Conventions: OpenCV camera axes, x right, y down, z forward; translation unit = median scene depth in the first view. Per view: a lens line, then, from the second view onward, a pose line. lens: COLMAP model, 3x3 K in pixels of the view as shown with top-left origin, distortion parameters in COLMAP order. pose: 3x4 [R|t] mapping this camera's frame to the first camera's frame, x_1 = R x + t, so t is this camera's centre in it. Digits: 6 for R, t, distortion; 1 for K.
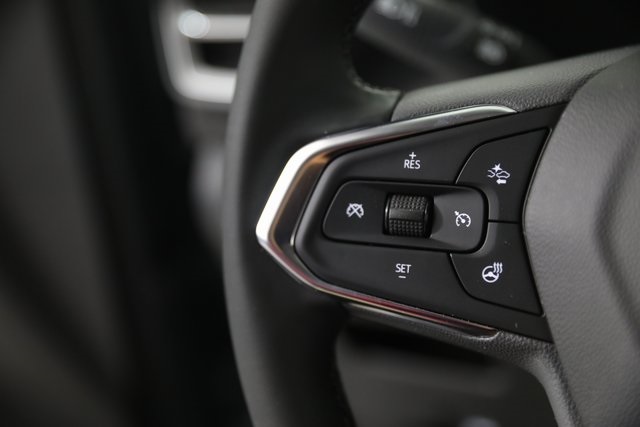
lens RADIAL K [[855.3, 0, 320.4], [0, 855.3, 215.3], [0, 0, 1]] dist [0.208786, 0.000000]
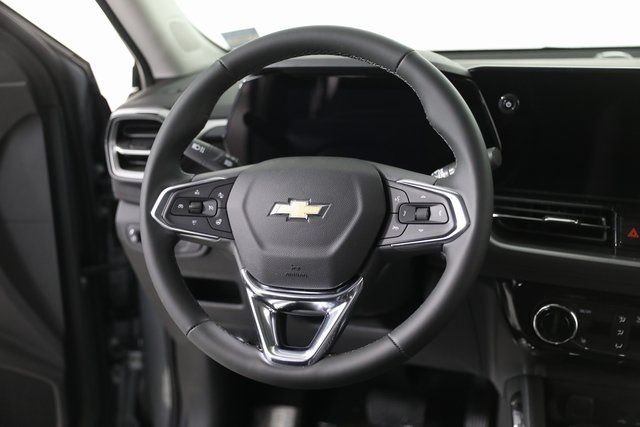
lens RADIAL K [[640.7, 0, 320.1], [0, 640.7, 211.1], [0, 0, 1]] dist [0.013046, 0.000000]
pose [[0.975263, -0.002763, 0.221031, 0.017728], [0.029349, 0.992688, -0.117087, 0.338978], [-0.219092, 0.120677, 0.968213, -1.660925]]
